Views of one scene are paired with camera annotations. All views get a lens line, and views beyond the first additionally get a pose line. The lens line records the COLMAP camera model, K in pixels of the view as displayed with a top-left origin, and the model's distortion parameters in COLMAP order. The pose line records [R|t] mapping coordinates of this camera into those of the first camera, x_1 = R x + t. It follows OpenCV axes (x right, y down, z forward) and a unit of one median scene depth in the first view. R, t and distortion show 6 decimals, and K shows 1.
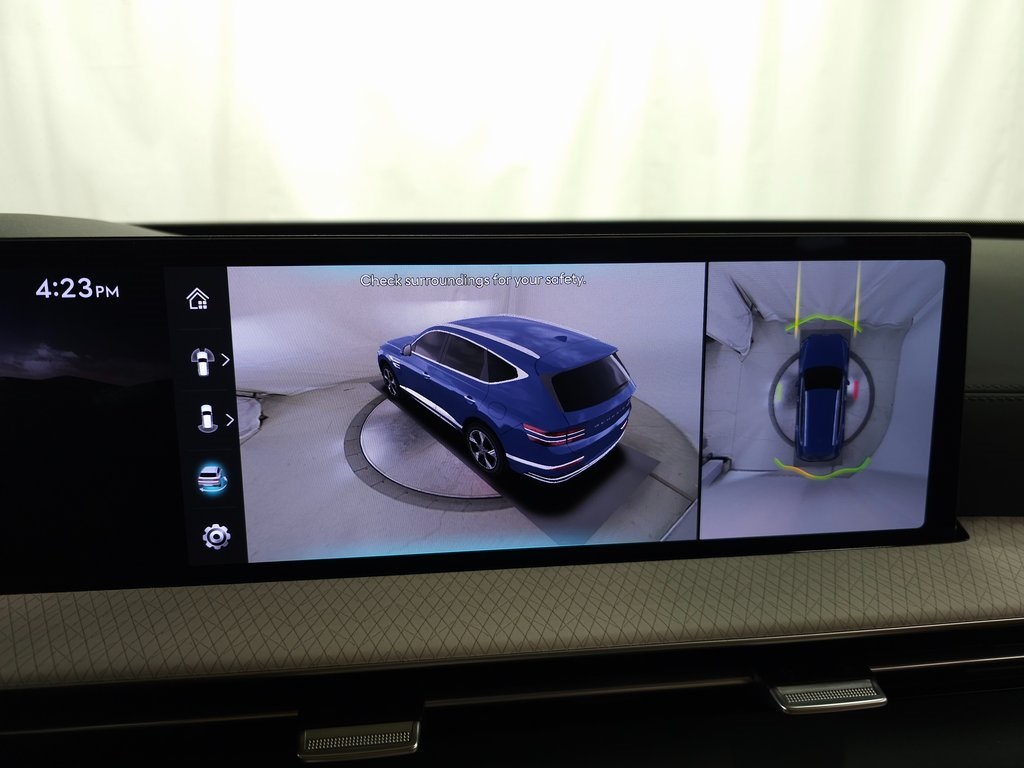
lens RADIAL K [[696.8, 0, 506.6], [0, 696.8, 386.7], [0, 0, 1]] dist [0.038601, -0.051546]
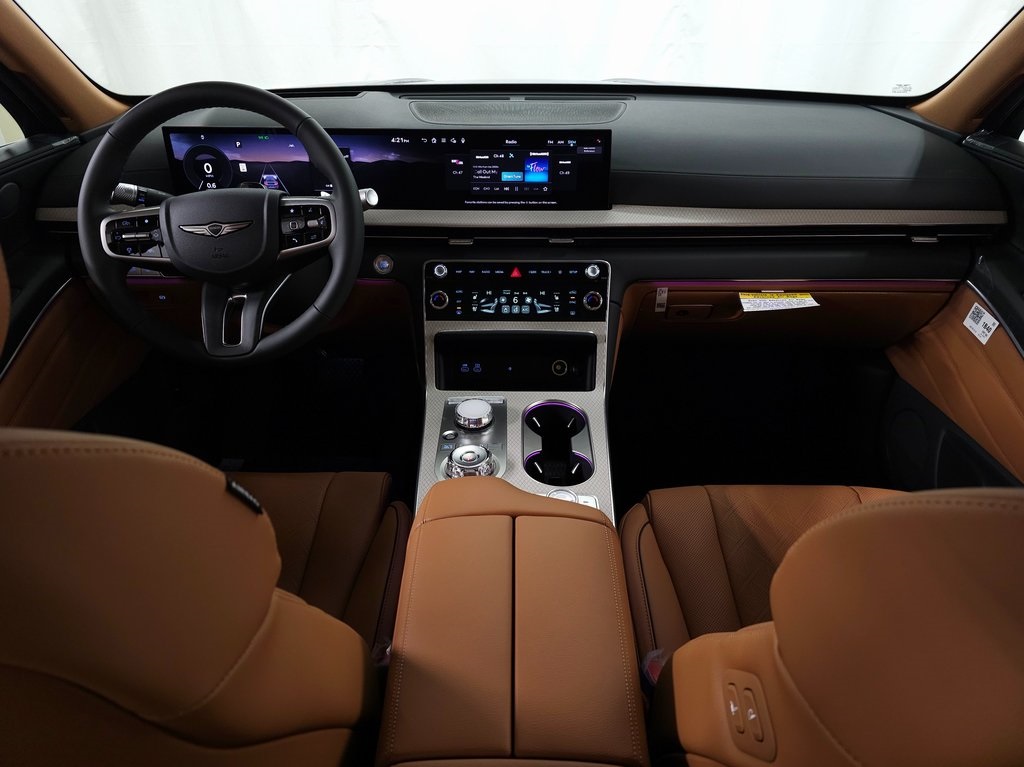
lens RADIAL K [[696.8, 0, 505.7], [0, 696.8, 392.3], [0, 0, 1]] dist [0.038601, -0.051546]
pose [[0.993398, 0.068885, -0.091730, 0.585050], [-0.031631, 0.933116, 0.358180, -0.254118], [0.110268, -0.352914, 0.929135, -3.628837]]
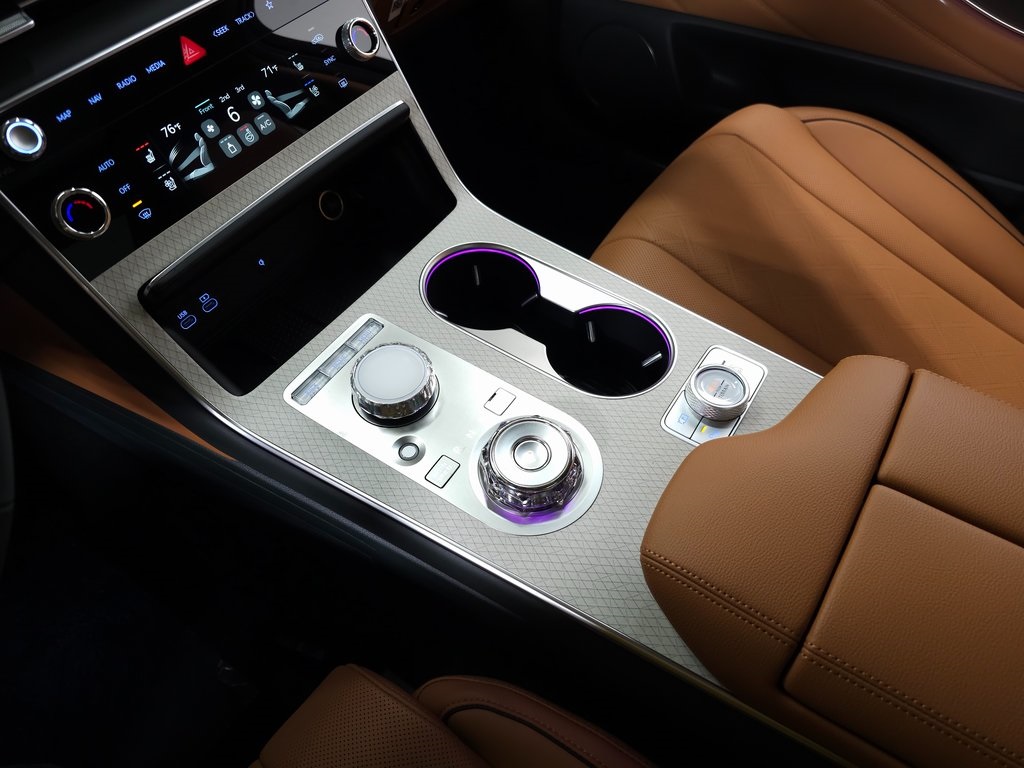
lens RADIAL K [[696.8, 0, 519.4], [0, 696.8, 384.8], [0, 0, 1]] dist [0.038601, -0.051546]
pose [[0.631413, -0.610087, 0.478655, -0.688192], [0.125407, 0.689477, 0.713368, 0.045510], [-0.765239, -0.390403, 0.511854, -1.066759]]
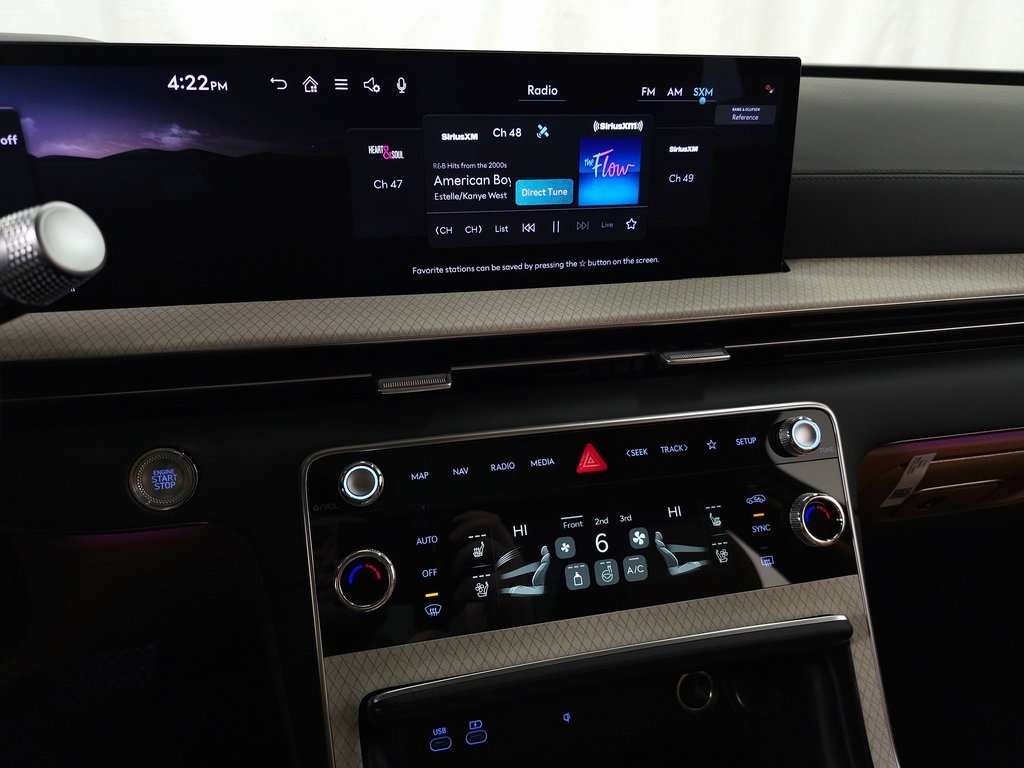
lens RADIAL K [[696.8, 0, 508.7], [0, 696.8, 388.4], [0, 0, 1]] dist [0.038601, -0.051546]
pose [[0.992576, -0.035123, 0.116448, -0.168678], [0.012505, 0.981793, 0.189539, 0.199362], [-0.120985, -0.186676, 0.974943, -0.560157]]
